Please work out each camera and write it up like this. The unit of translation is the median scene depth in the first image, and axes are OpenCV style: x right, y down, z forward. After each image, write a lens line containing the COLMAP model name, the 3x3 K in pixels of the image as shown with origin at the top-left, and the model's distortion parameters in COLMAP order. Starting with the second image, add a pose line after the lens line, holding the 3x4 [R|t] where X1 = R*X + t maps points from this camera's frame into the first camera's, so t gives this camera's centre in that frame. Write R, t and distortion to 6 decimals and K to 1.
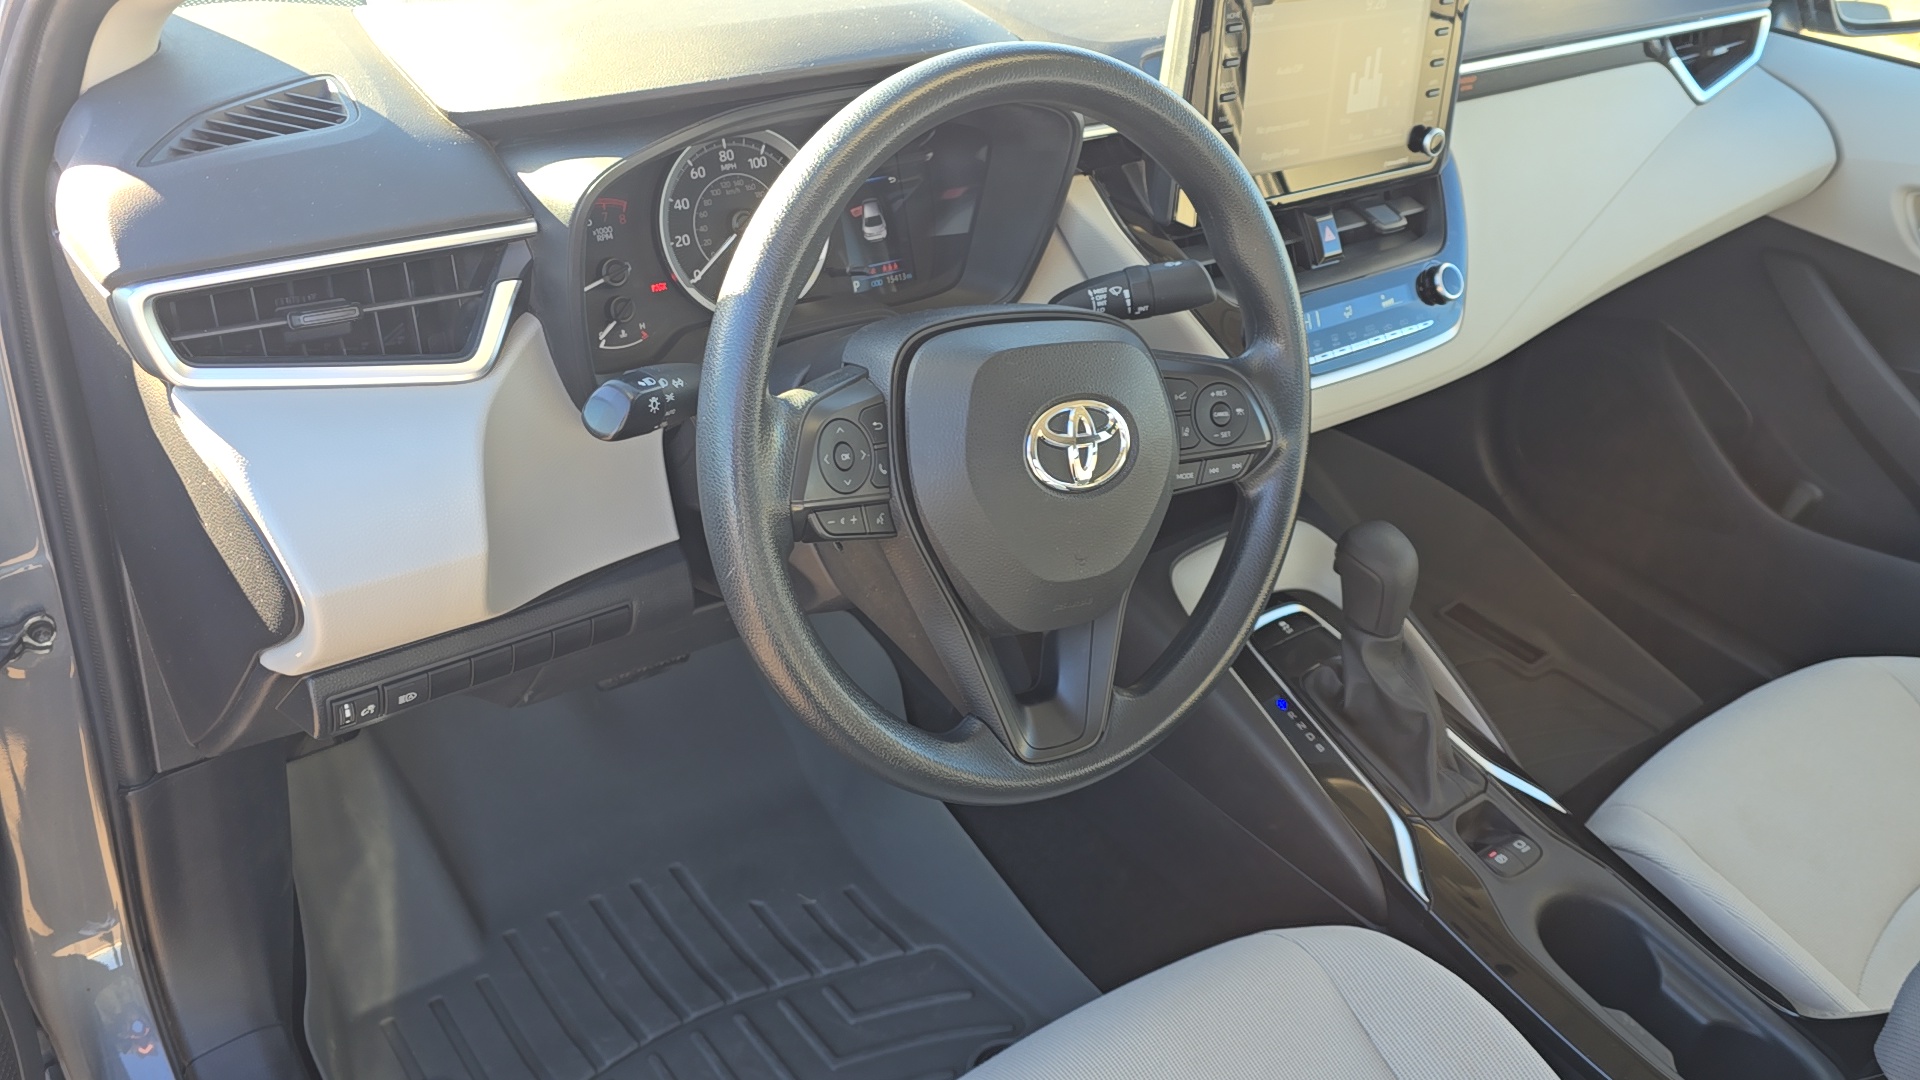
lens RADIAL K [[1595.9, 0, 963.7], [0, 1595.9, 533.3], [0, 0, 1]] dist [-0.003286, 0.013809]
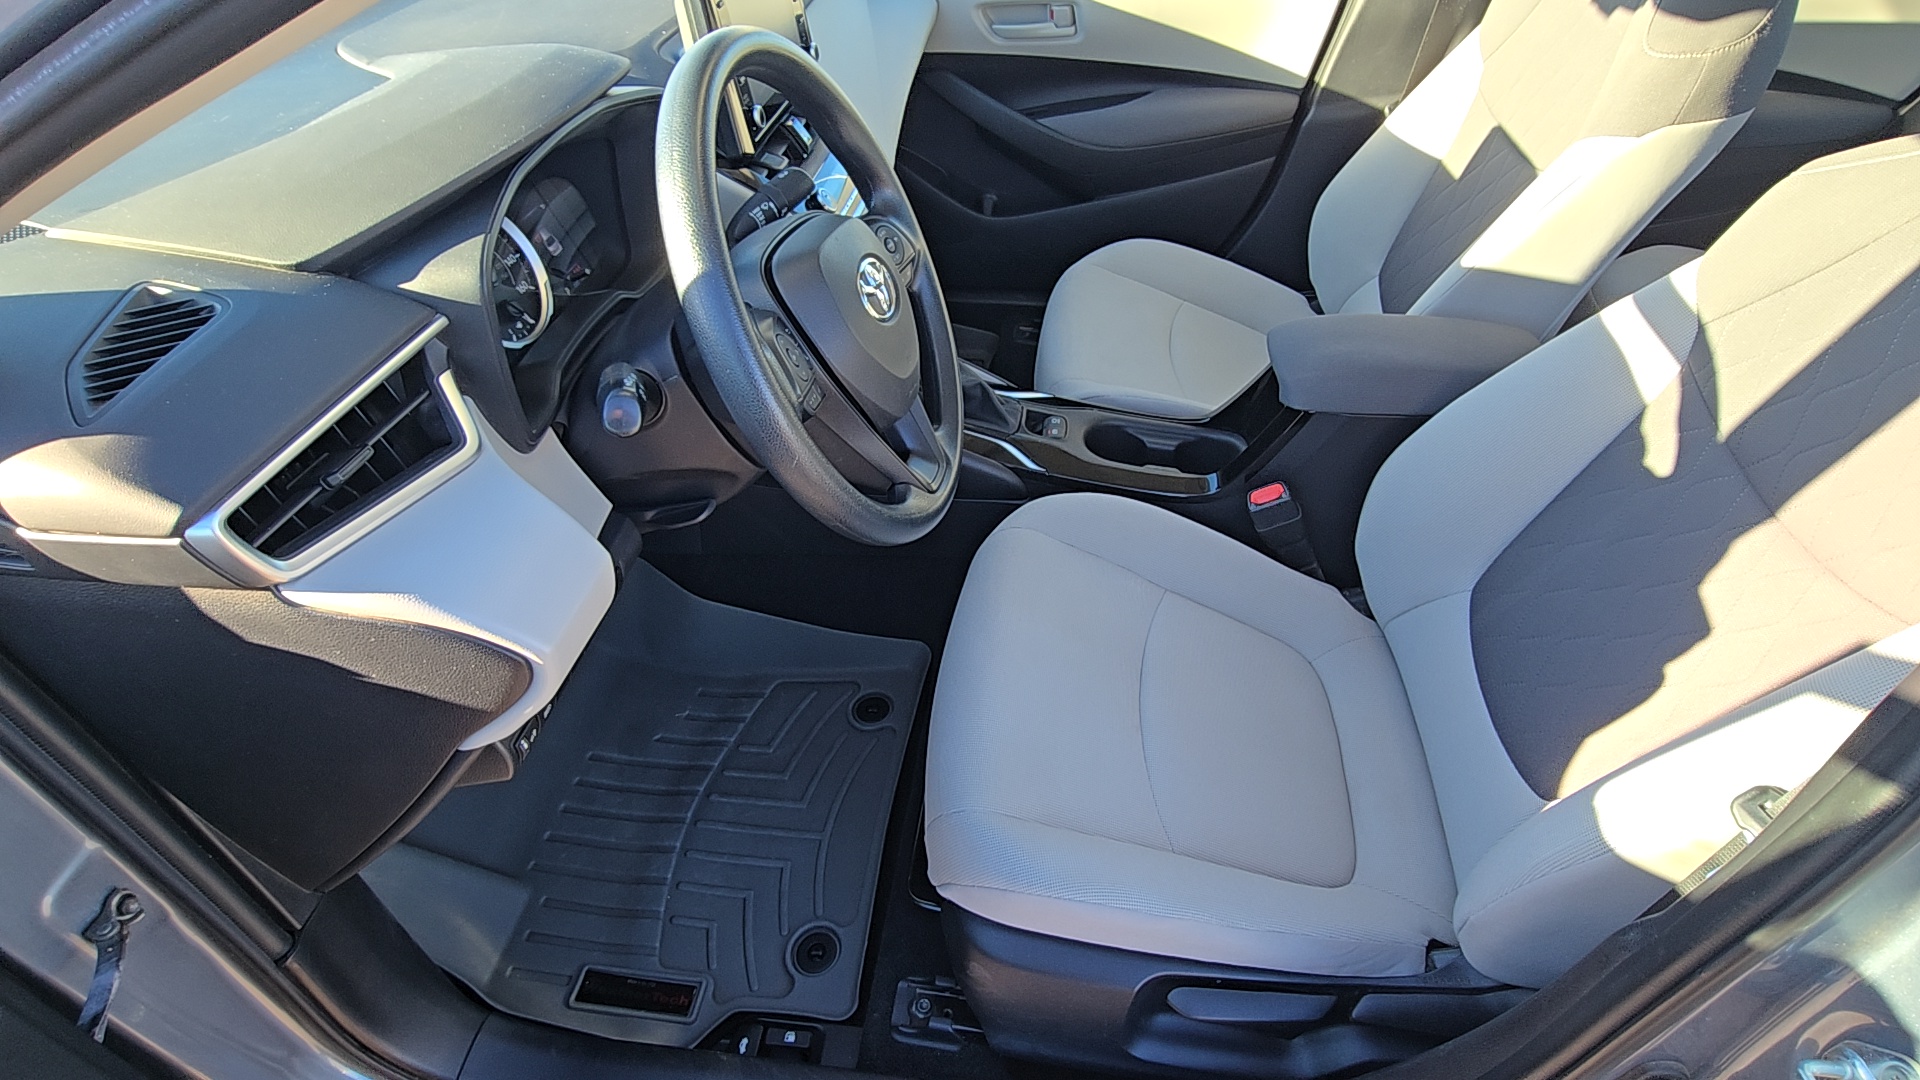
lens RADIAL K [[974.4, 0, 953.2], [0, 974.4, 548.2], [0, 0, 1]] dist [0.003629, -0.000561]
pose [[0.704880, -0.551470, 0.446121, -0.345770], [0.463203, 0.834183, 0.299300, -0.076318], [-0.537202, -0.004326, 0.843442, 0.152381]]
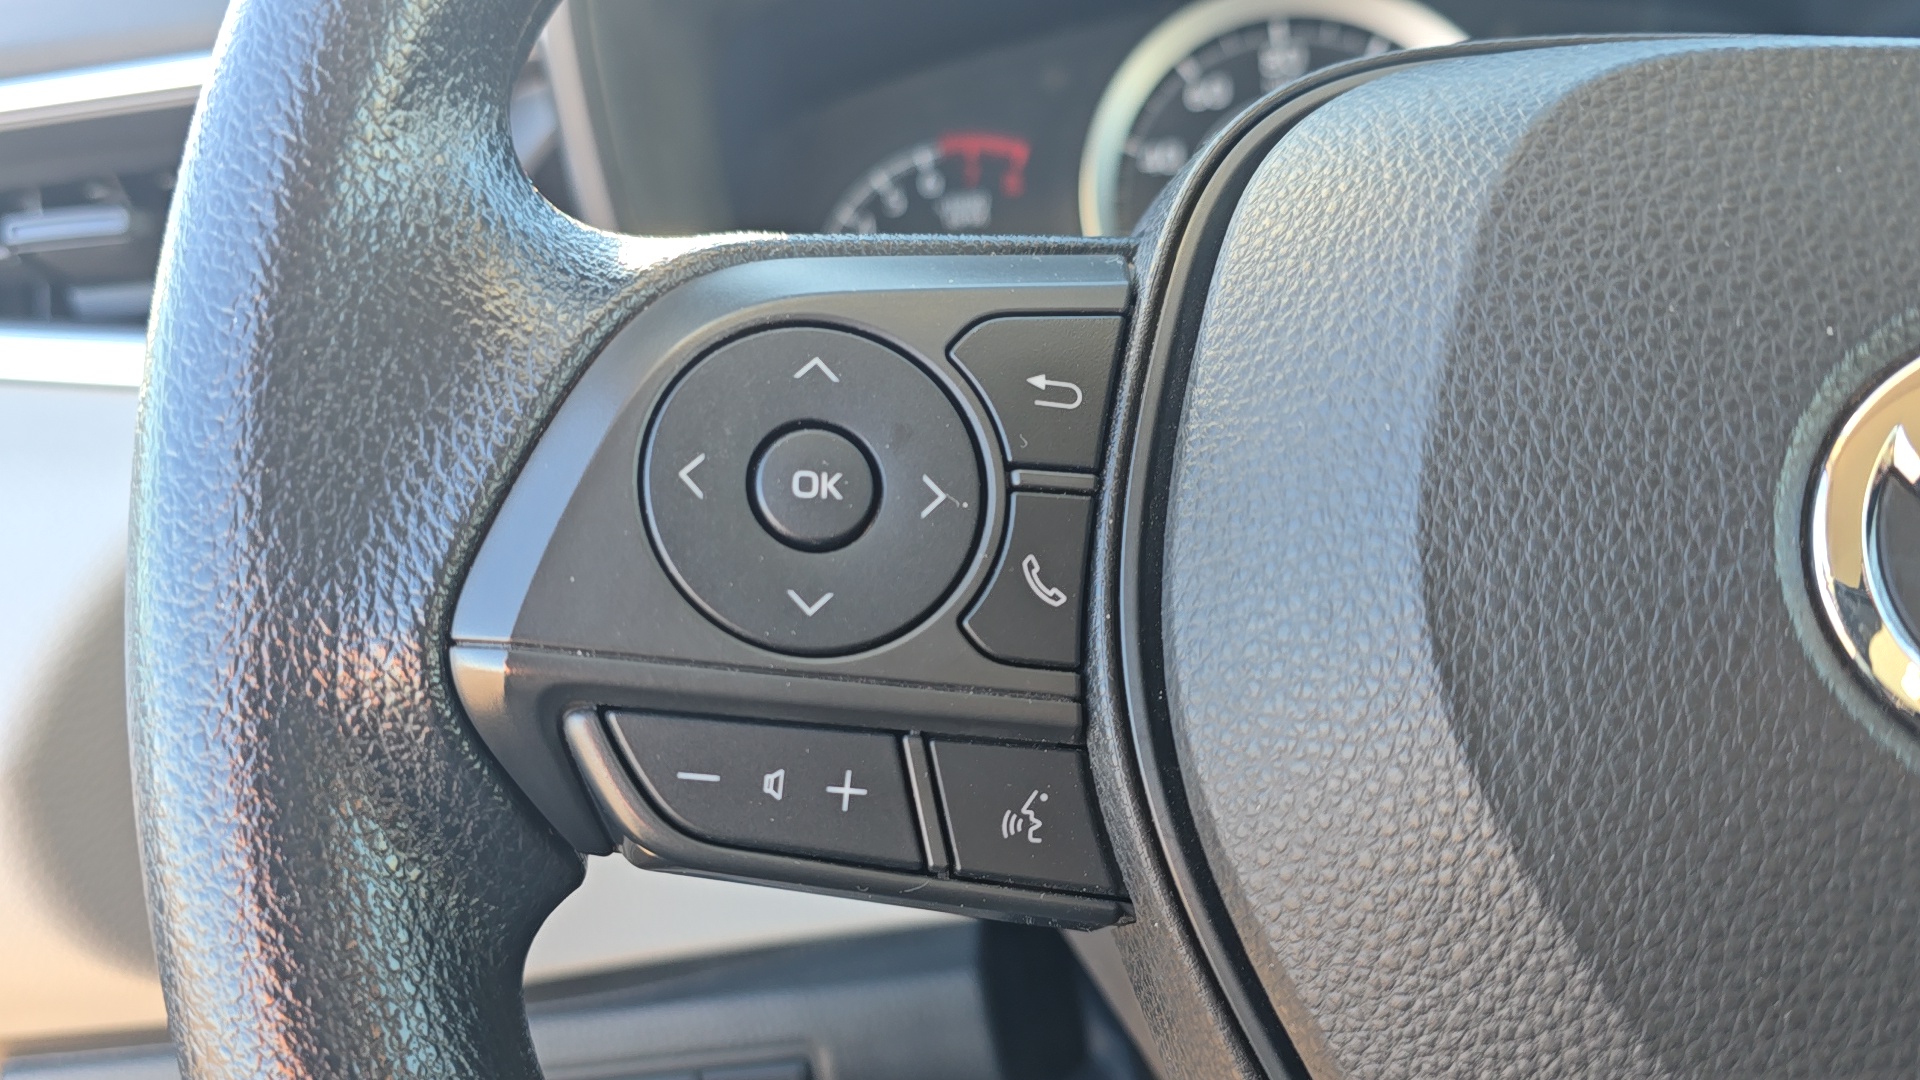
lens RADIAL K [[1595.9, 0, 969.6], [0, 1595.9, 554.5], [0, 0, 1]] dist [-0.003286, 0.013809]
pose [[0.792172, 0.012851, -0.610163, 0.055887], [-0.170565, 0.964601, -0.201127, 0.000941], [0.585979, 0.263399, 0.766322, 0.646833]]
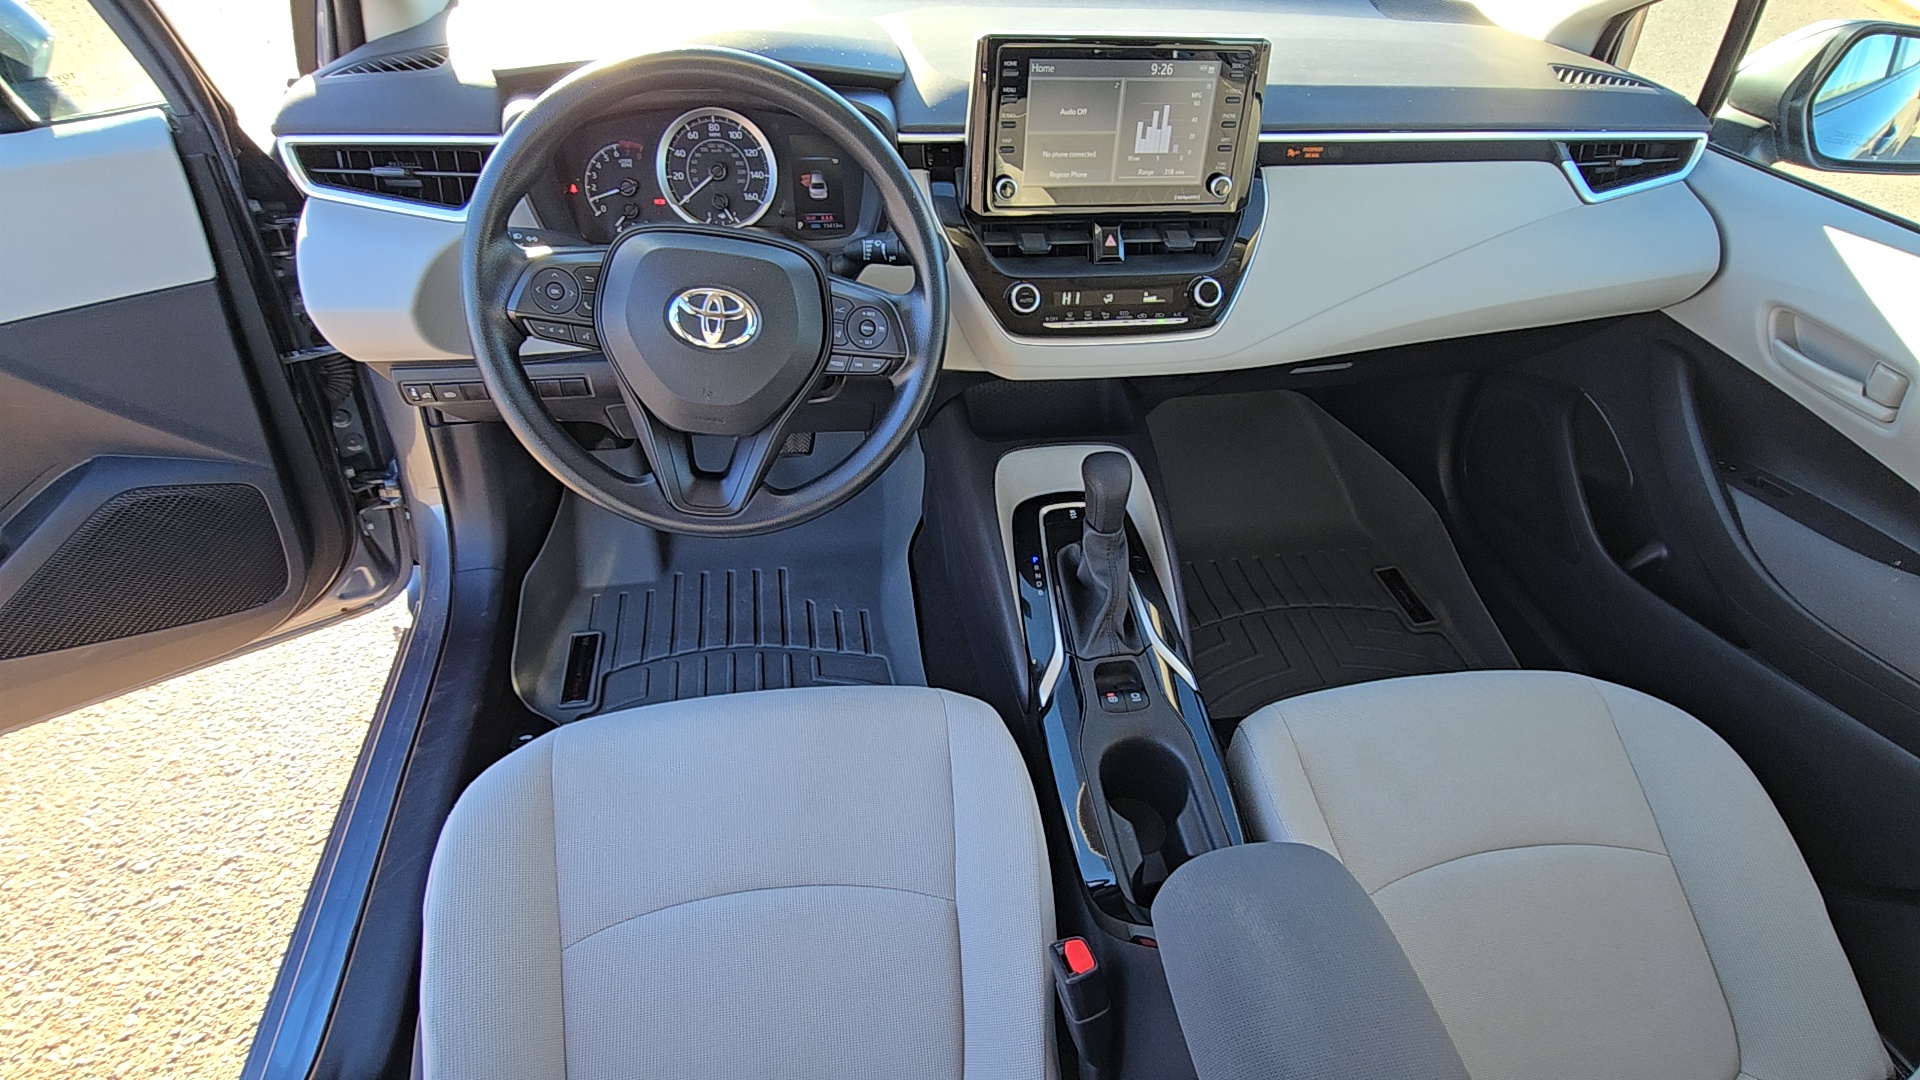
lens RADIAL K [[974.4, 0, 977.0], [0, 974.4, 542.7], [0, 0, 1]] dist [0.003629, -0.000561]
pose [[0.879747, 0.270188, -0.391207, 0.601811], [-0.229809, 0.961979, 0.147597, -0.035779], [0.416212, -0.039945, 0.908390, 0.182954]]
